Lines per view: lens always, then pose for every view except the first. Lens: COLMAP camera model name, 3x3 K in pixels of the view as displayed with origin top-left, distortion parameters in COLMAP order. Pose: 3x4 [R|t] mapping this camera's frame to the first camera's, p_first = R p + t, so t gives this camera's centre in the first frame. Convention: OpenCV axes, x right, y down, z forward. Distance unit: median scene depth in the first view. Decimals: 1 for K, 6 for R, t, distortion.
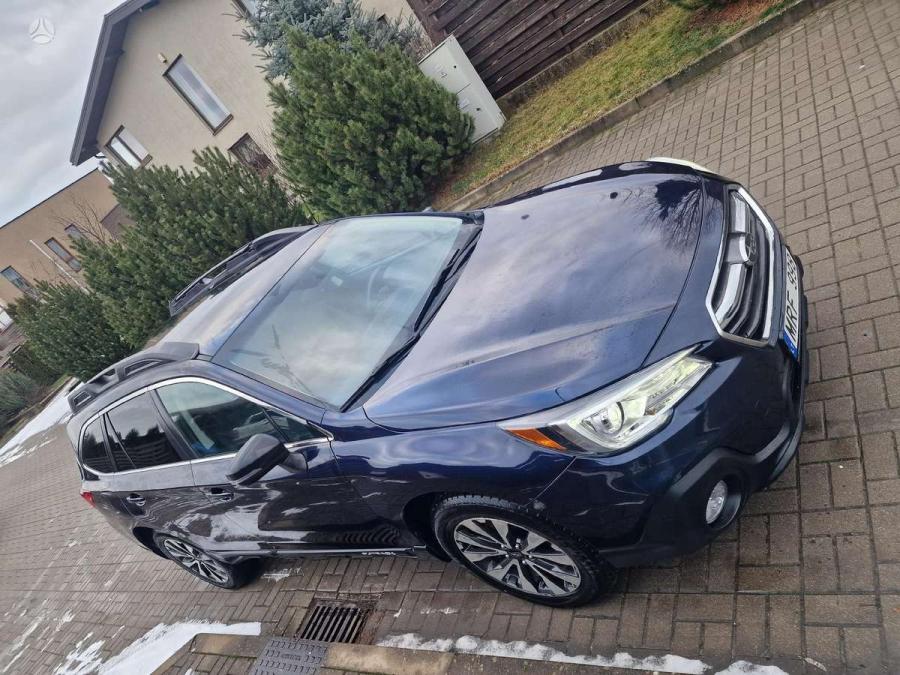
lens RADIAL K [[604.3, 0, 442.5], [0, 604.3, 339.0], [0, 0, 1]] dist [0.036594, 0.007983]
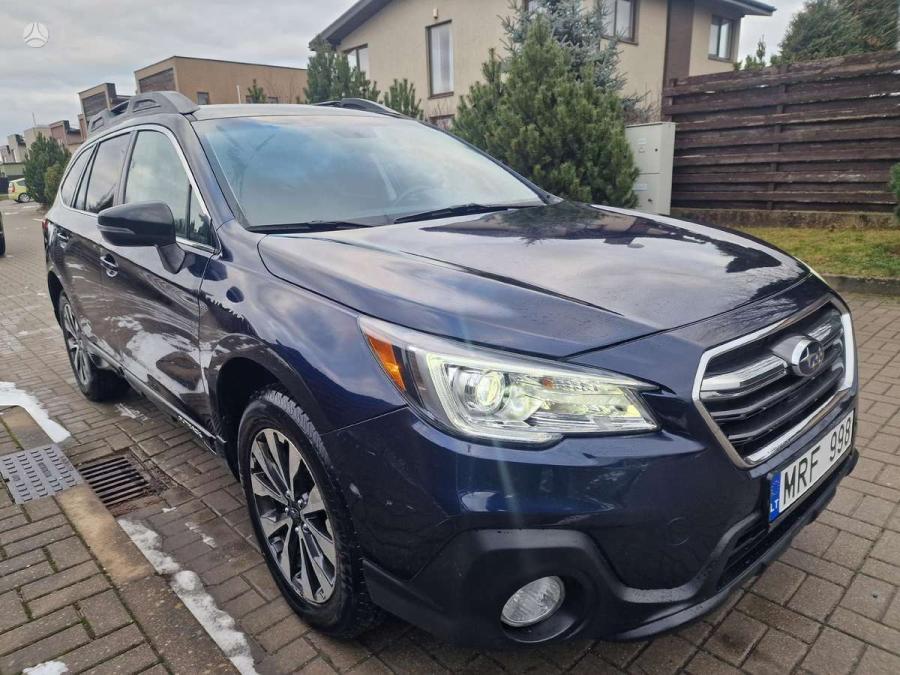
lens RADIAL K [[605.3, 0, 449.7], [0, 605.3, 337.3], [0, 0, 1]] dist [0.037472, -0.018919]
pose [[0.779147, 0.613370, -0.129259, 0.195271], [-0.623378, 0.779837, -0.057053, 0.094406], [0.065806, 0.125030, 0.989968, 0.212245]]
